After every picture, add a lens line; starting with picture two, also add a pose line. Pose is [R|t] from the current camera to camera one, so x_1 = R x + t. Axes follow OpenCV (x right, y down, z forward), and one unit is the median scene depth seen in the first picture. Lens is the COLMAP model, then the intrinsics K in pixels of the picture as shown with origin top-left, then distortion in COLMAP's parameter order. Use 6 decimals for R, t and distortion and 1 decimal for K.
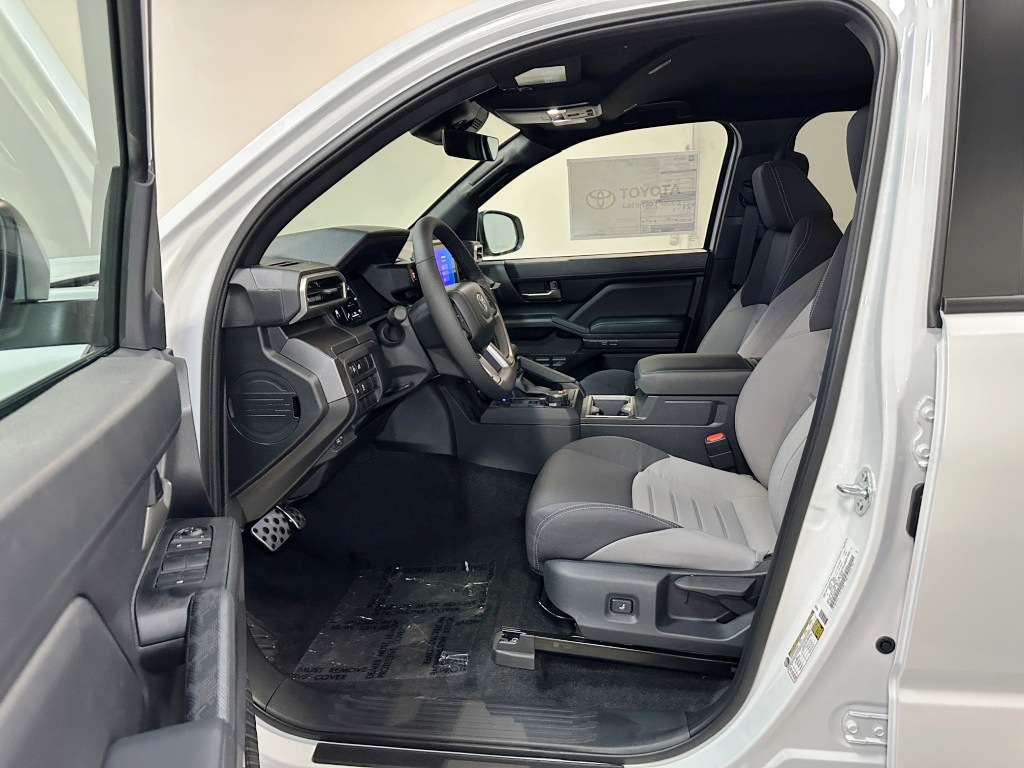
lens RADIAL K [[723.2, 0, 515.0], [0, 723.2, 381.8], [0, 0, 1]] dist [0.065178, -0.094995]
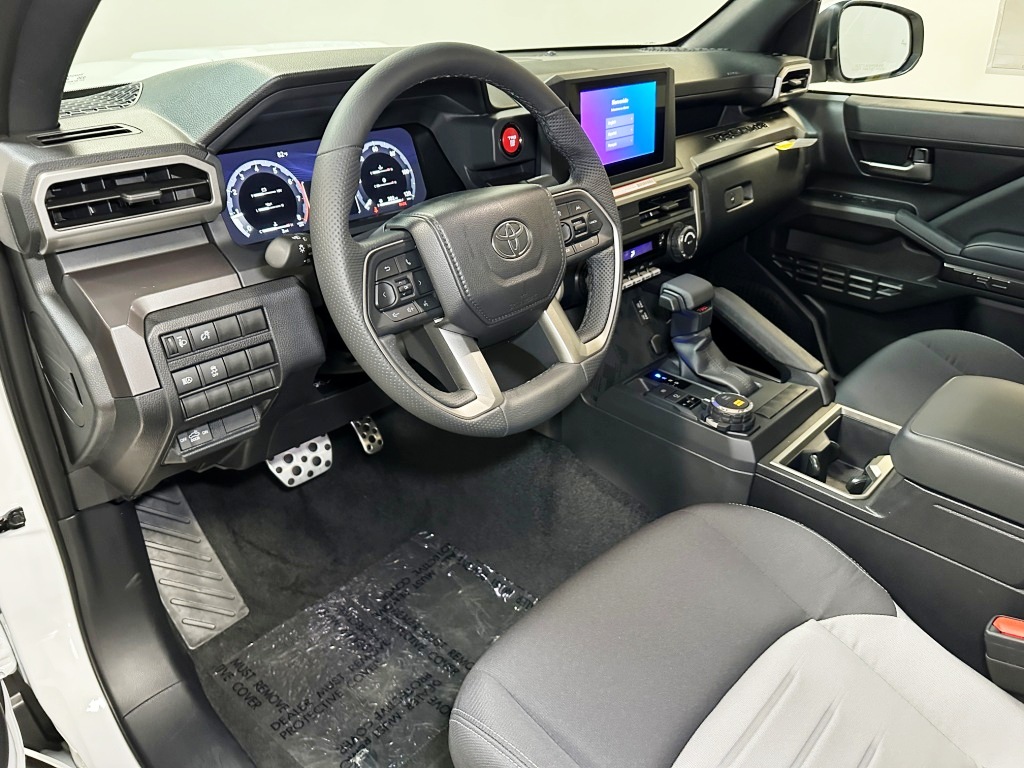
lens RADIAL K [[723.2, 0, 515.0], [0, 723.2, 381.8], [0, 0, 1]] dist [0.065178, -0.094995]
pose [[0.807052, 0.316368, -0.498576, 0.137466], [-0.159694, 0.929834, 0.331522, -0.107928], [0.568476, -0.187936, 0.800947, 0.341200]]
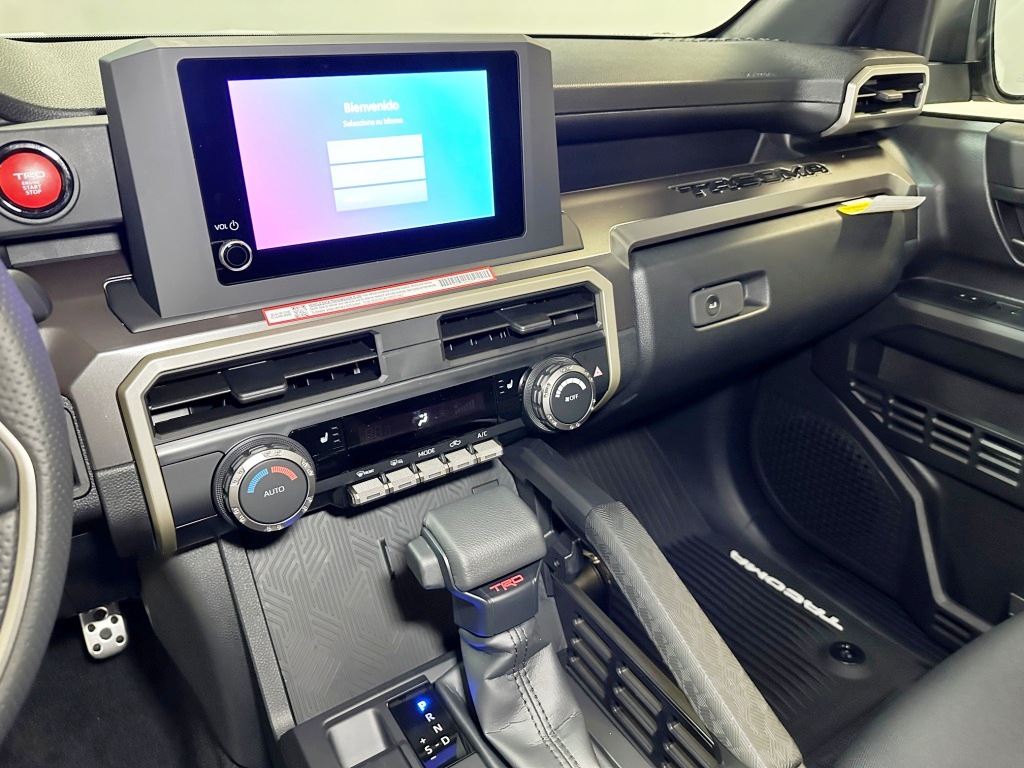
lens RADIAL K [[718.2, 0, 541.1], [0, 718.2, 384.0], [0, 0, 1]] dist [0.063028, -0.093124]
pose [[0.656718, 0.370174, -0.657033, 0.109012], [-0.185370, 0.923746, 0.335159, -0.133075], [0.730999, -0.098311, 0.675259, 0.635323]]
